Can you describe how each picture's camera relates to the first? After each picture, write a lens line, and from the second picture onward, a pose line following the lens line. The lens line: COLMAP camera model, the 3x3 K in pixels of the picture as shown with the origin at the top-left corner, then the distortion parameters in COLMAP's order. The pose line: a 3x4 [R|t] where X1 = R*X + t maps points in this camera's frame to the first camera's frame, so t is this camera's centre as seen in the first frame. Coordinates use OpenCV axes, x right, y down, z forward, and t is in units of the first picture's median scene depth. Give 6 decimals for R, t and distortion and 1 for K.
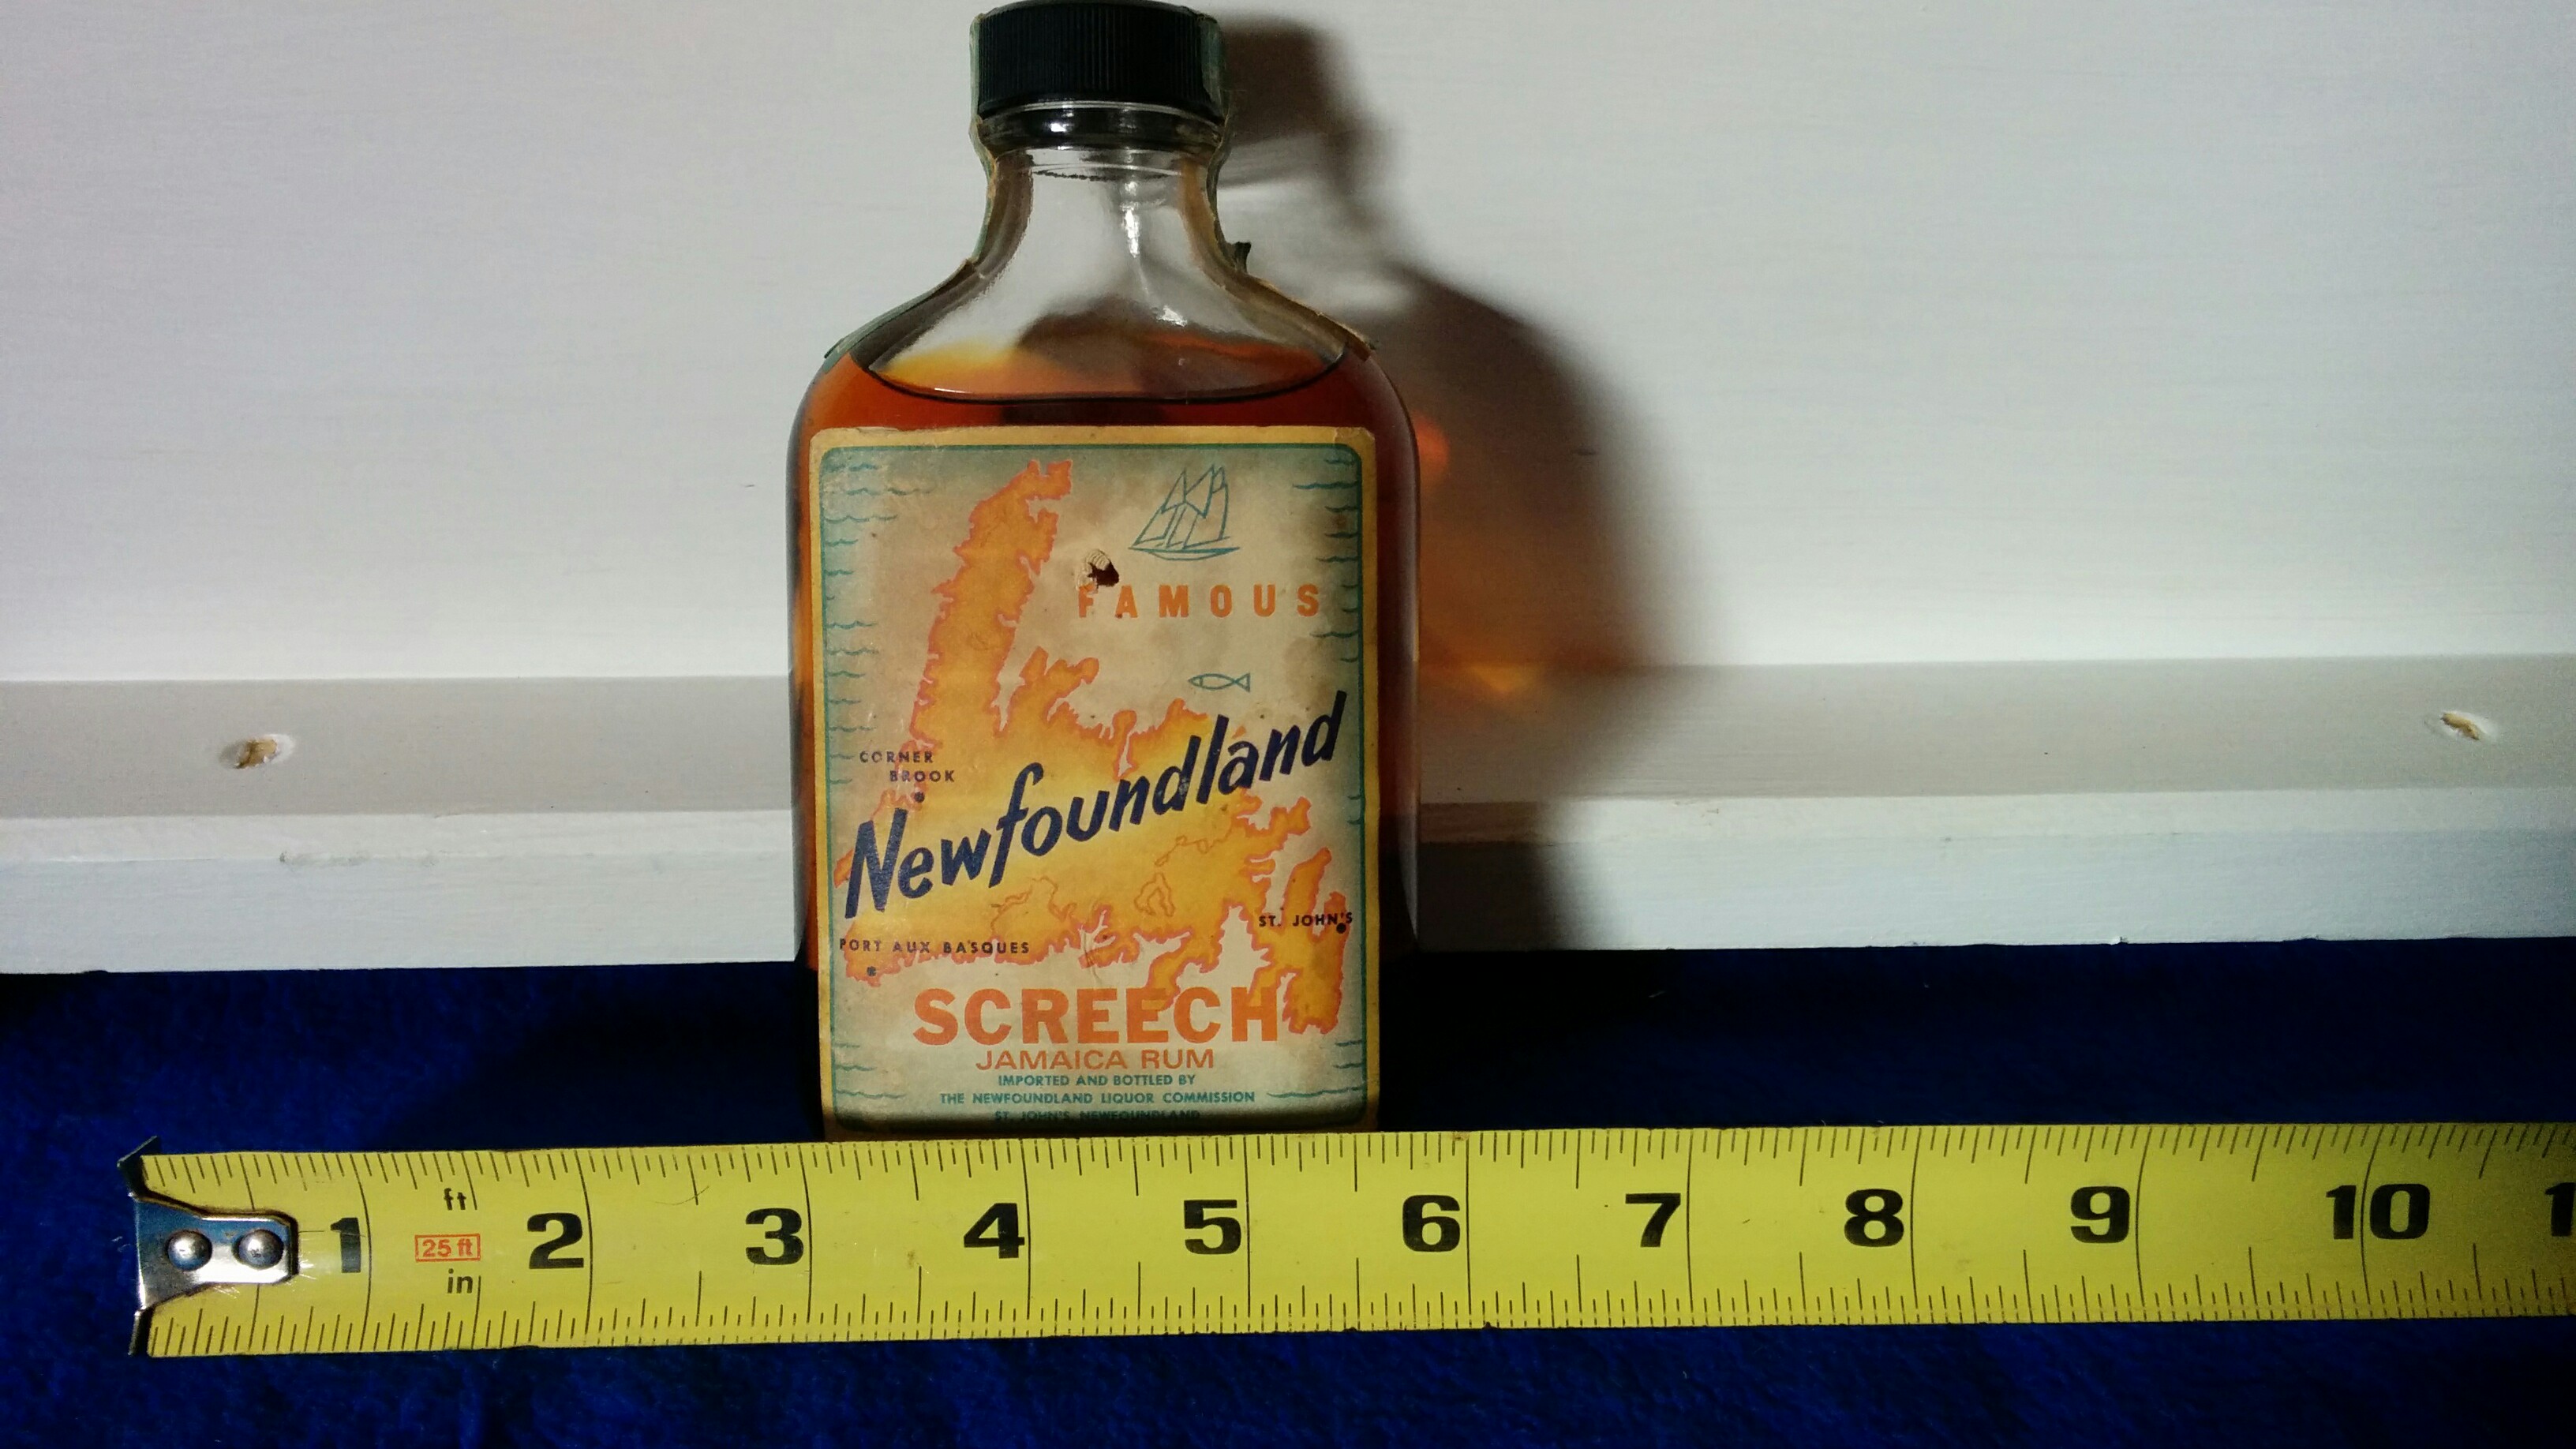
lens RADIAL K [[2358.9, 0, 1273.0], [0, 2358.9, 728.4], [0, 0, 1]] dist [0.044905, 0.000000]
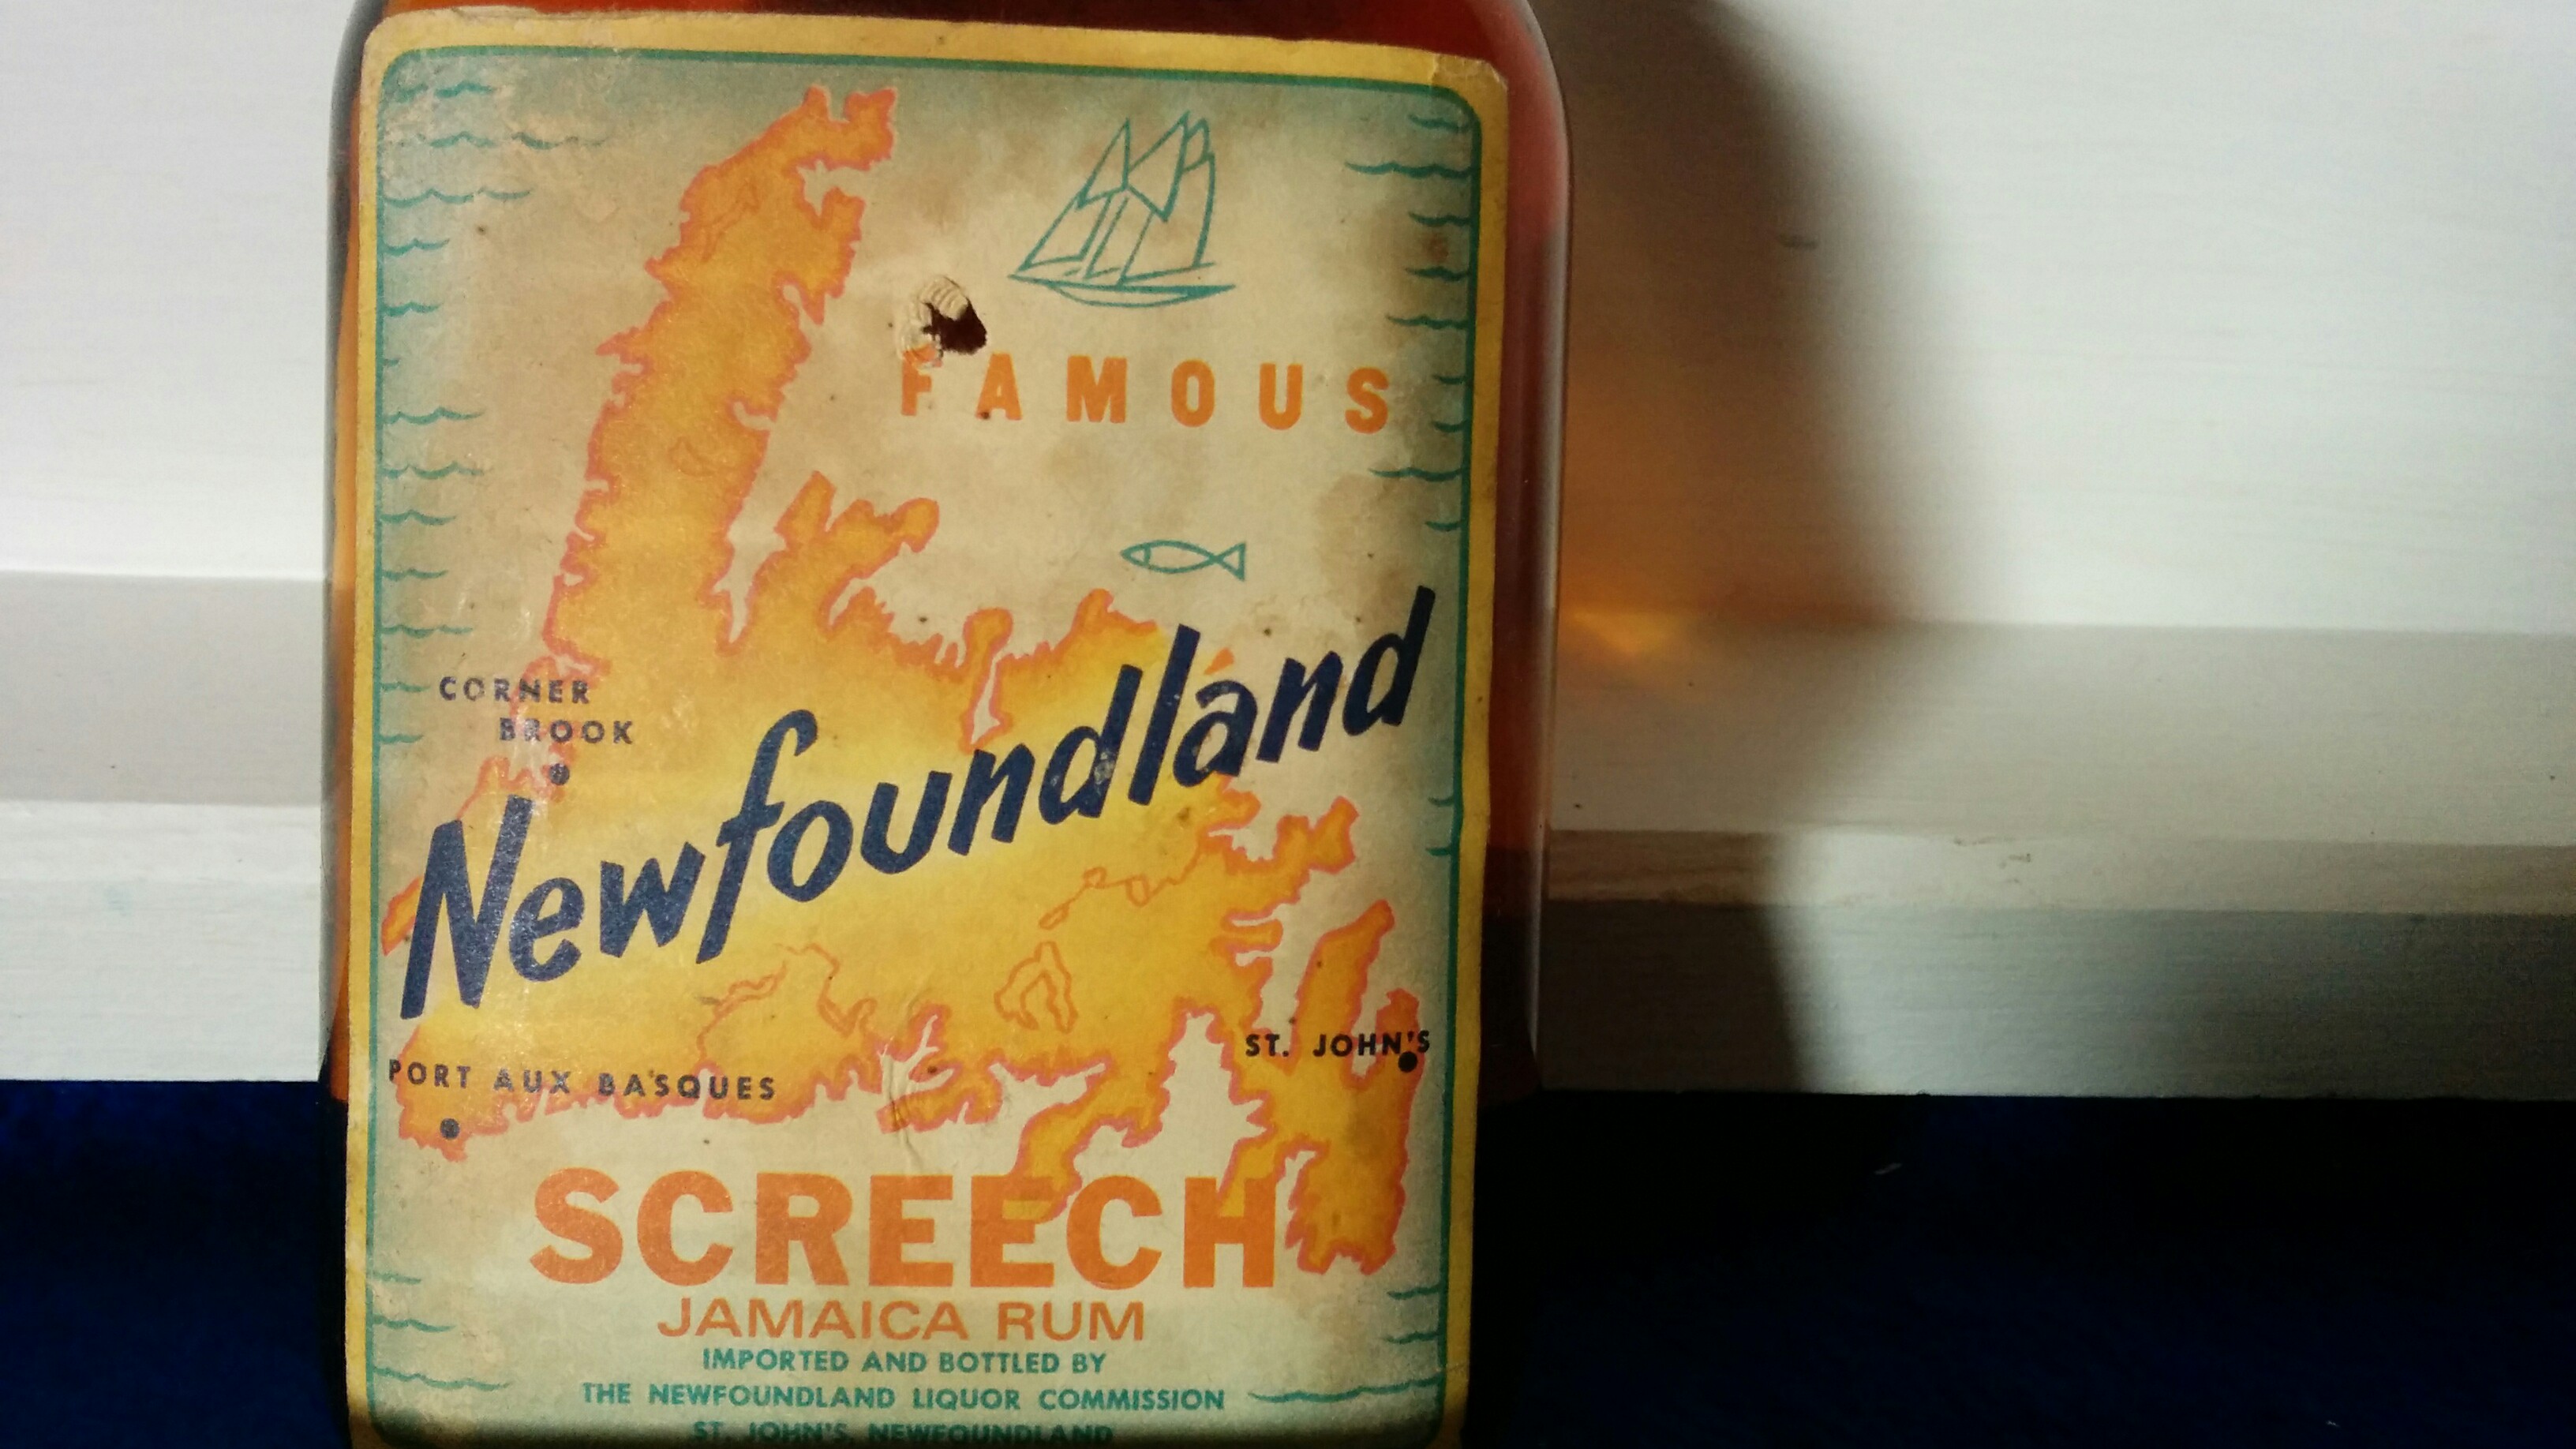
lens RADIAL K [[2358.9, 0, 1289.7], [0, 2358.9, 701.6], [0, 0, 1]] dist [0.044905, 0.000000]
pose [[0.998051, 0.032604, 0.053217, -0.025649], [-0.030581, 0.998795, -0.038384, 0.028453], [-0.054404, 0.036682, 0.997845, 0.503584]]
